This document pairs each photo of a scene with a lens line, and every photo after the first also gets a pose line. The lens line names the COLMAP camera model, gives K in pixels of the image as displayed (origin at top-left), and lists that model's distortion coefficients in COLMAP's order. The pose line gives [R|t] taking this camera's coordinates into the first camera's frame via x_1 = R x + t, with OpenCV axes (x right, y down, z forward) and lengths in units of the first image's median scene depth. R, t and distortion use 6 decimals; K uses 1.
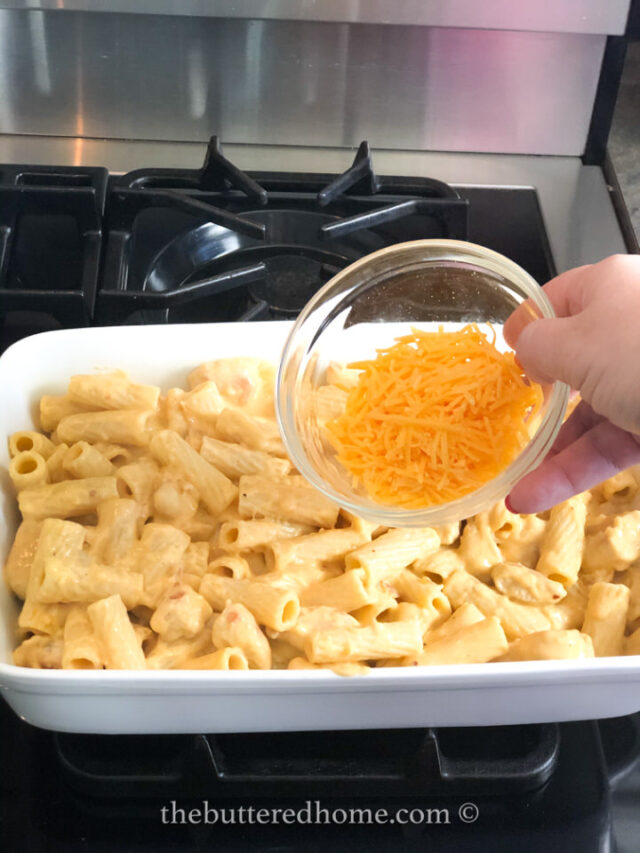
lens RADIAL K [[1418.5, 0, 320.0], [0, 1418.5, 426.5], [0, 0, 1]] dist [0.012957, -0.184161]
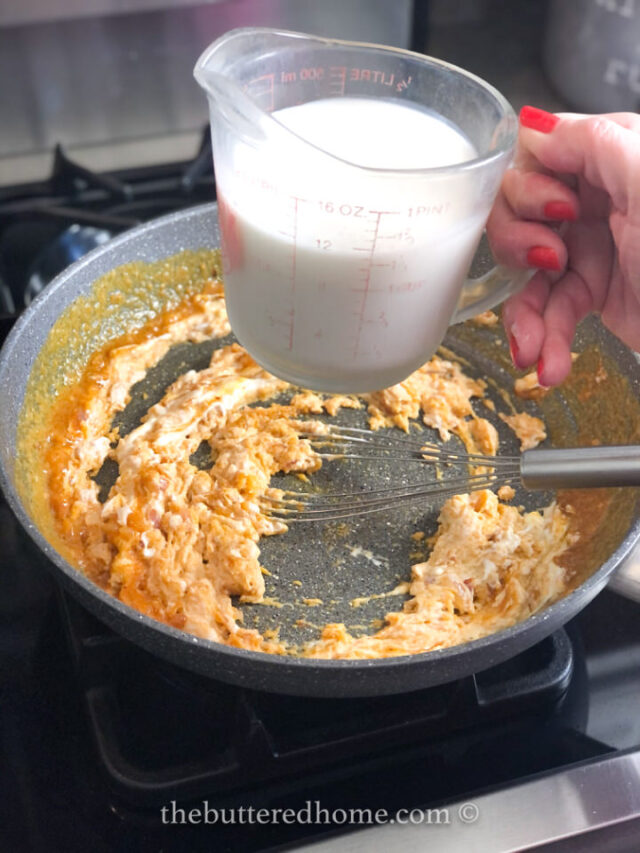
lens RADIAL K [[1421.8, 0, 320.0], [0, 1421.8, 426.5], [0, 0, 1]] dist [-0.040537, 0.097525]
pose [[0.959611, -0.203689, 0.194054, -0.131208], [0.201560, 0.978990, 0.030872, -0.005604], [-0.196265, 0.009488, 0.980505, 0.002335]]
